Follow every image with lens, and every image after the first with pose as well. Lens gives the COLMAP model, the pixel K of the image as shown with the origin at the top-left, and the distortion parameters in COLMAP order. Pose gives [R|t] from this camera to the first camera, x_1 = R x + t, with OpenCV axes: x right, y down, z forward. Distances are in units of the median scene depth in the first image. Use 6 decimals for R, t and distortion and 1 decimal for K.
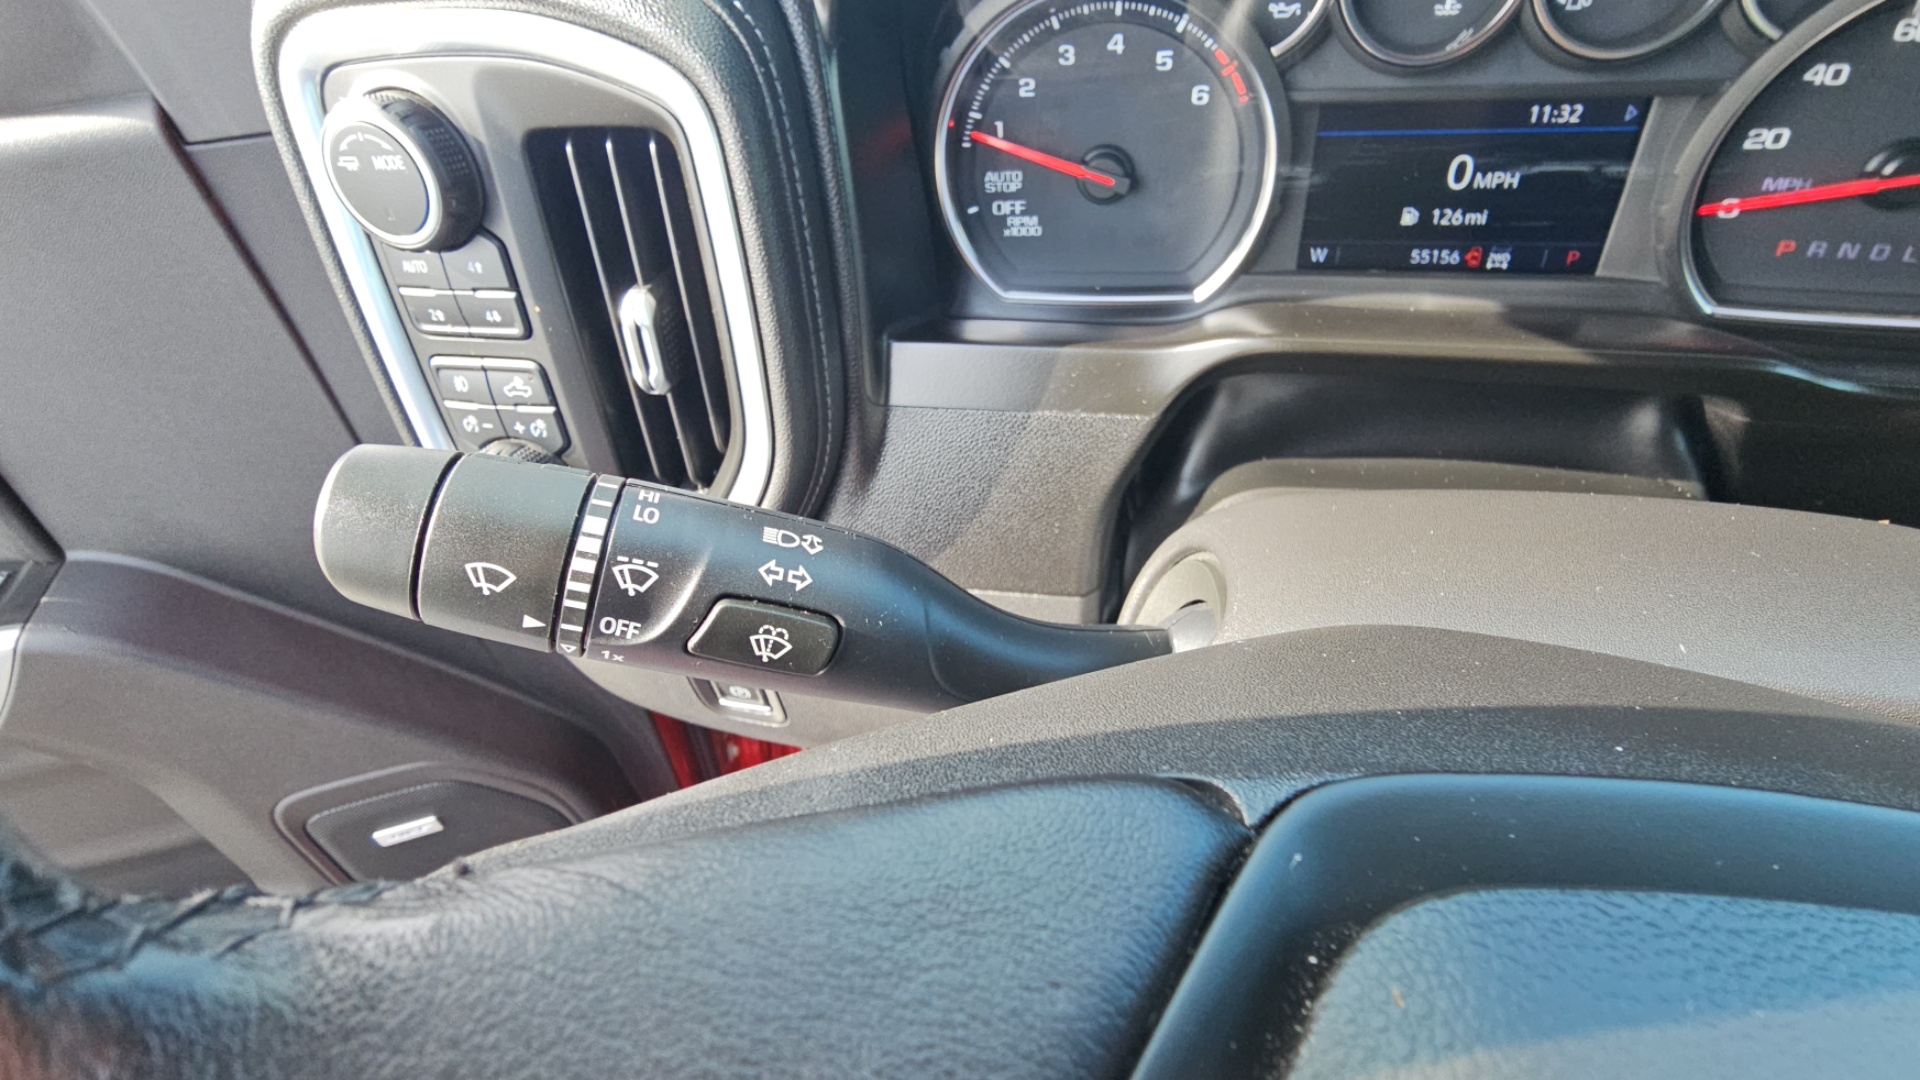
lens RADIAL K [[857.1, 0, 985.5], [0, 857.1, 542.5], [0, 0, 1]] dist [0.014123, -0.010792]
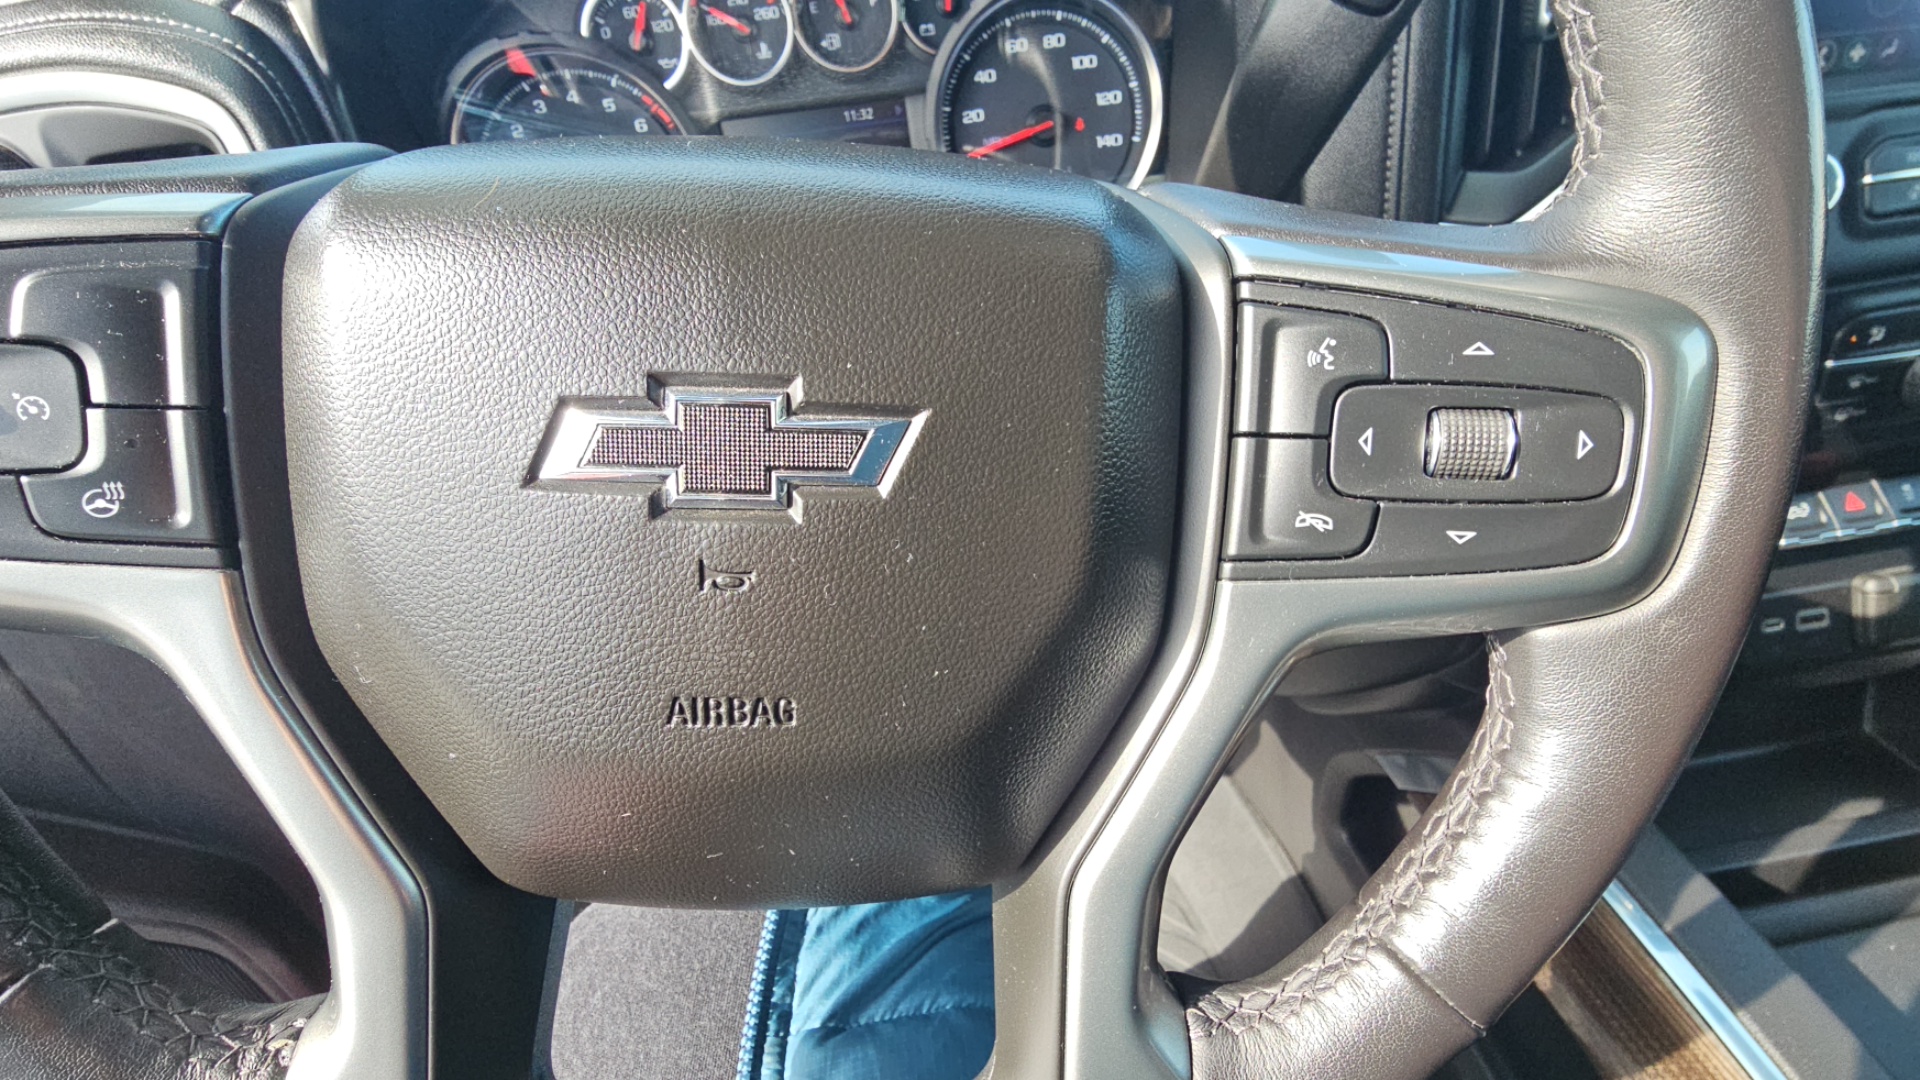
lens RADIAL K [[854.1, 0, 981.6], [0, 854.1, 544.2], [0, 0, 1]] dist [0.010976, -0.007311]
pose [[0.936347, -0.201537, 0.287468, 0.232415], [0.251145, 0.956670, -0.147337, 0.558058], [-0.245318, 0.210155, 0.946390, -0.413760]]
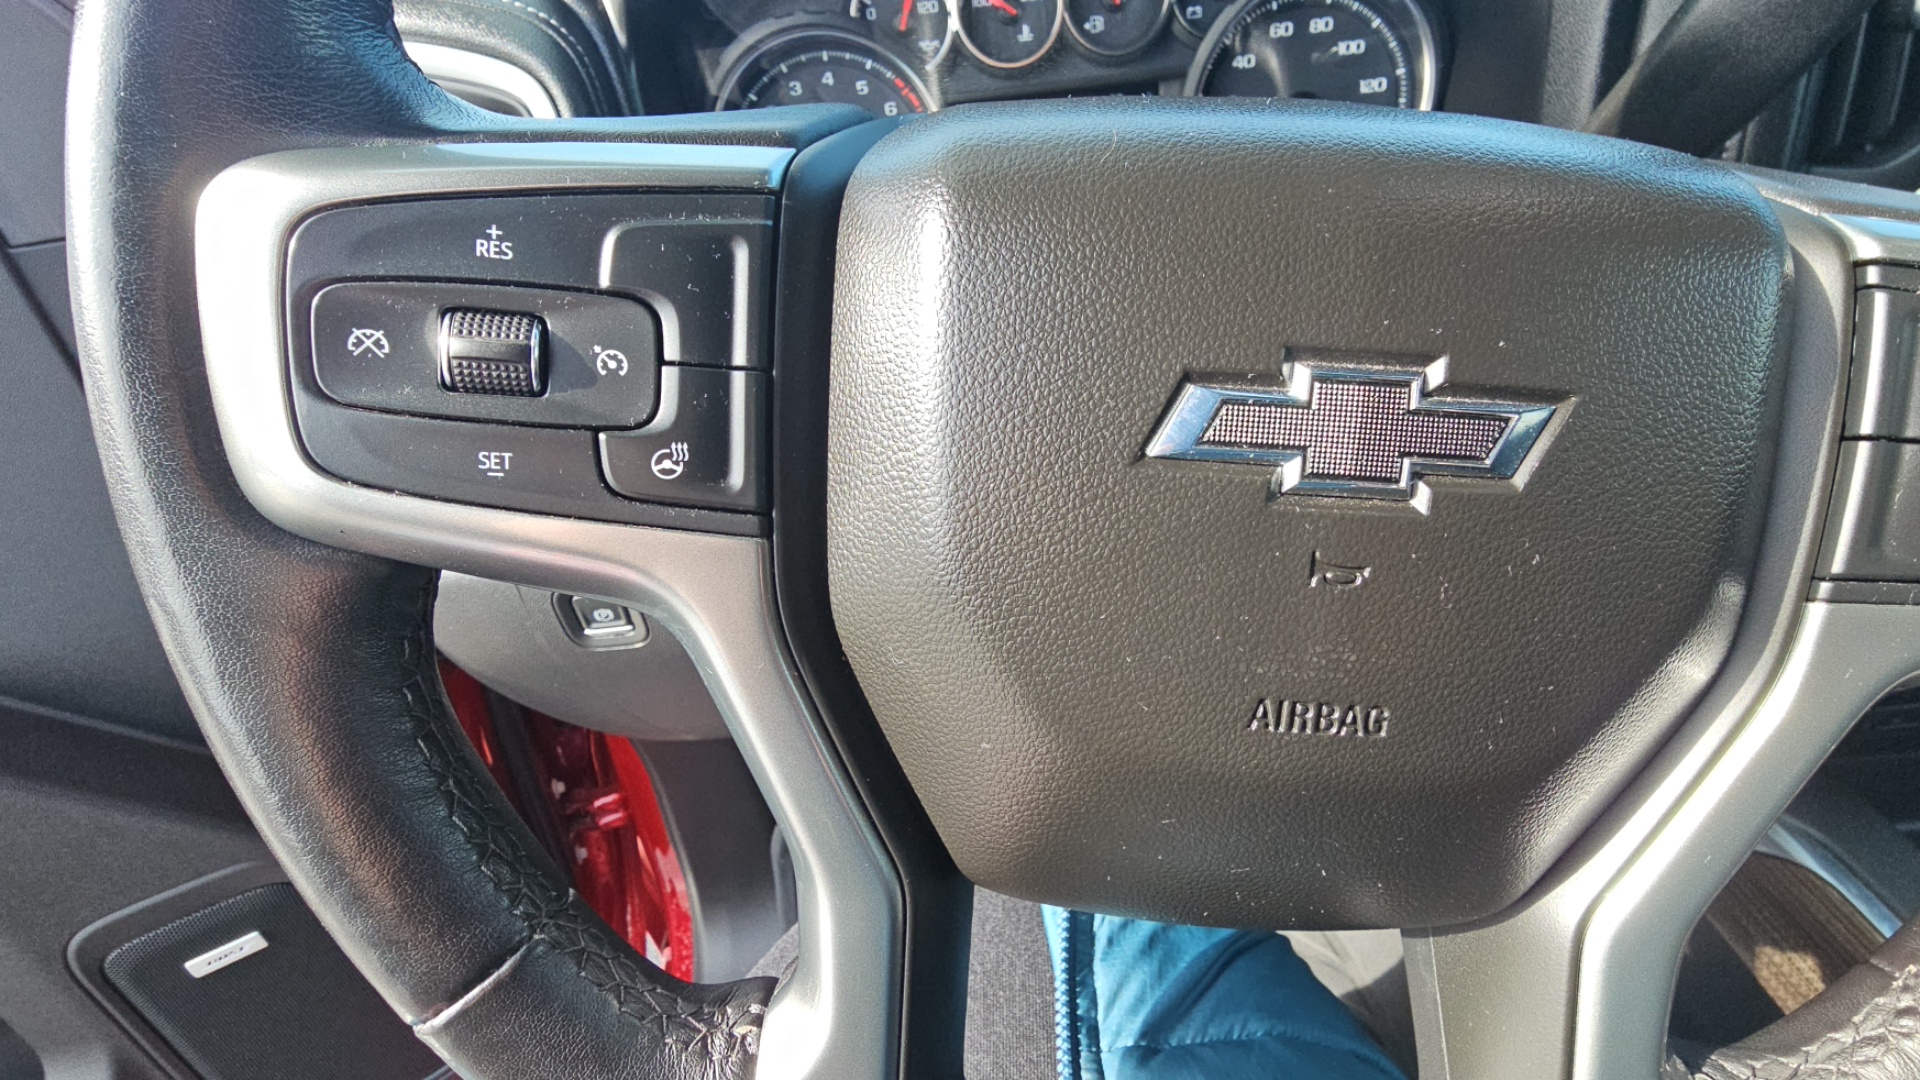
lens RADIAL K [[857.1, 0, 985.5], [0, 857.1, 542.5], [0, 0, 1]] dist [0.014123, -0.010792]
pose [[0.961695, -0.157264, 0.224523, -0.044861], [0.196717, 0.966353, -0.165723, 0.490347], [-0.190906, 0.203543, 0.960274, -0.309267]]
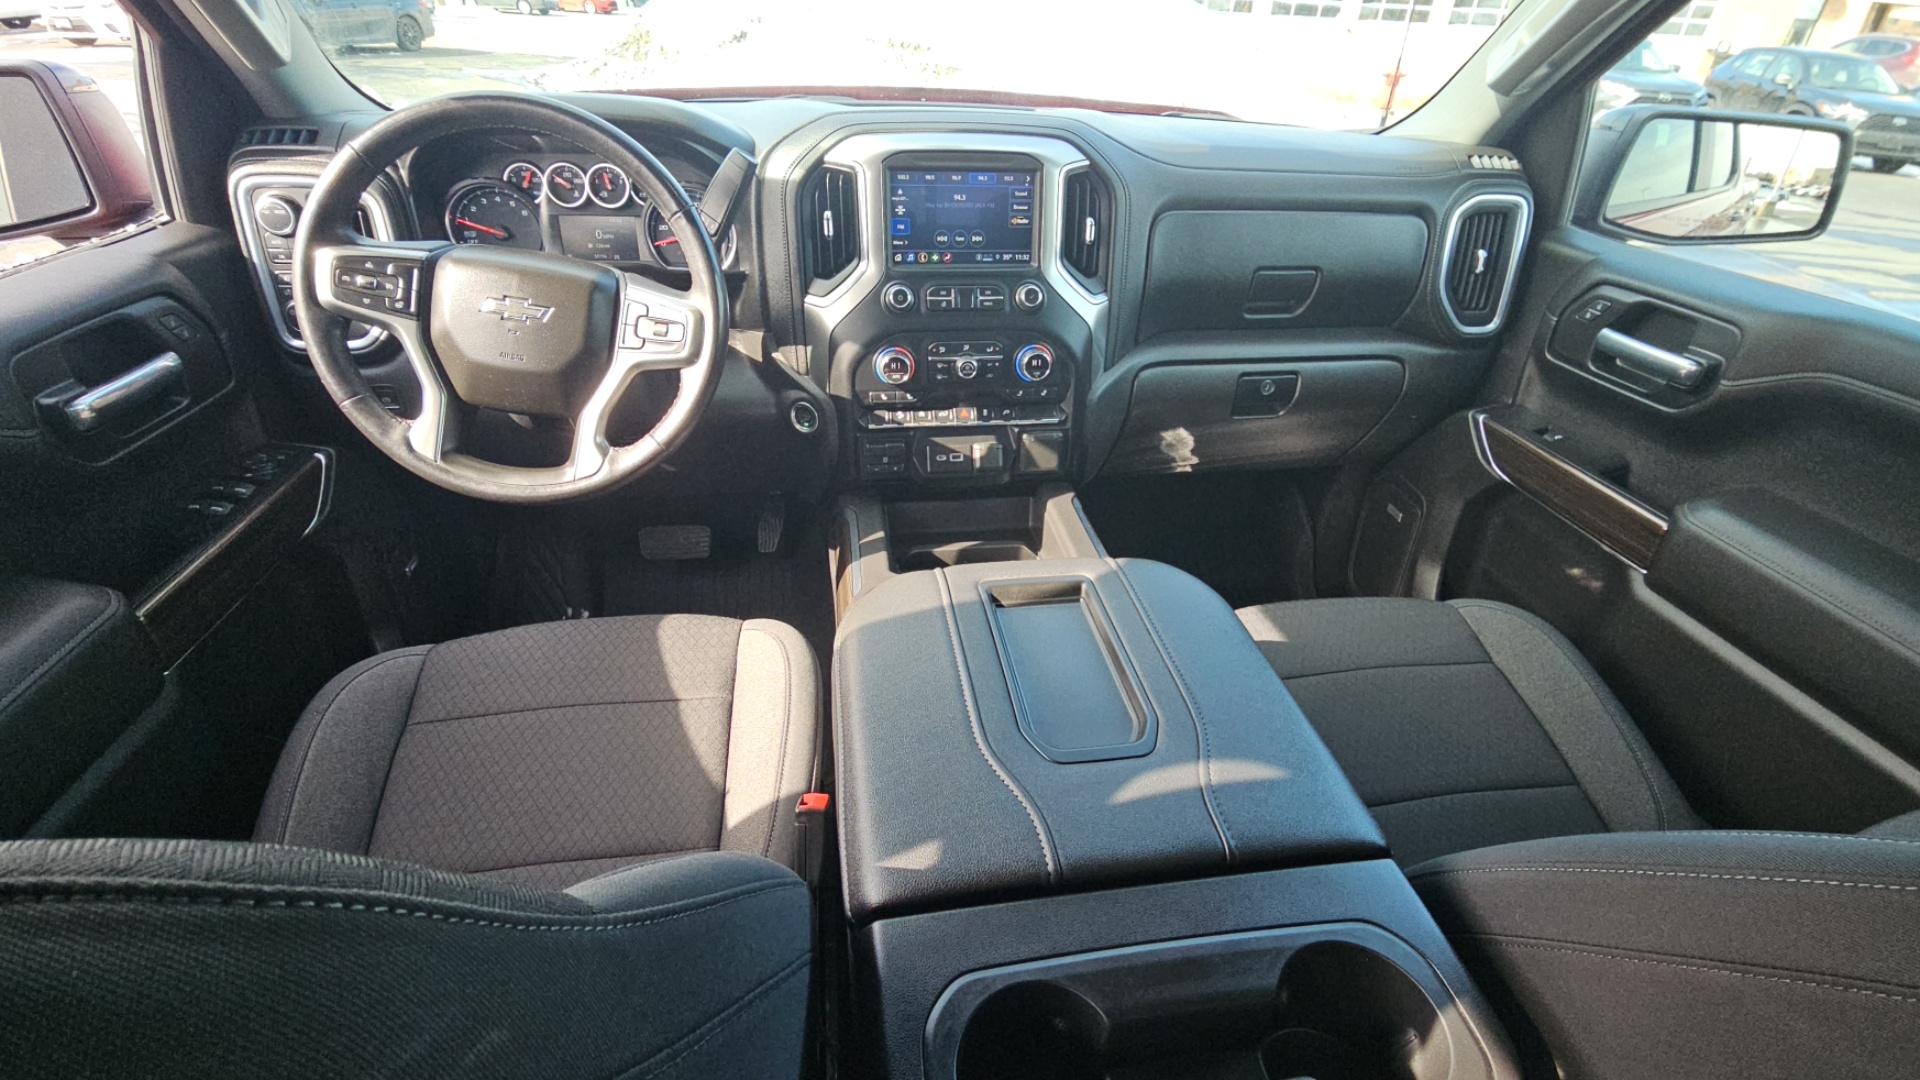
lens RADIAL K [[836.2, 0, 977.1], [0, 836.2, 547.2], [0, 0, 1]] dist [0.002125, -0.004695]
pose [[0.910227, -0.099688, 0.401931, 0.444930], [0.169442, 0.975281, -0.141833, 1.821390], [-0.377857, 0.197204, 0.904619, -2.867779]]
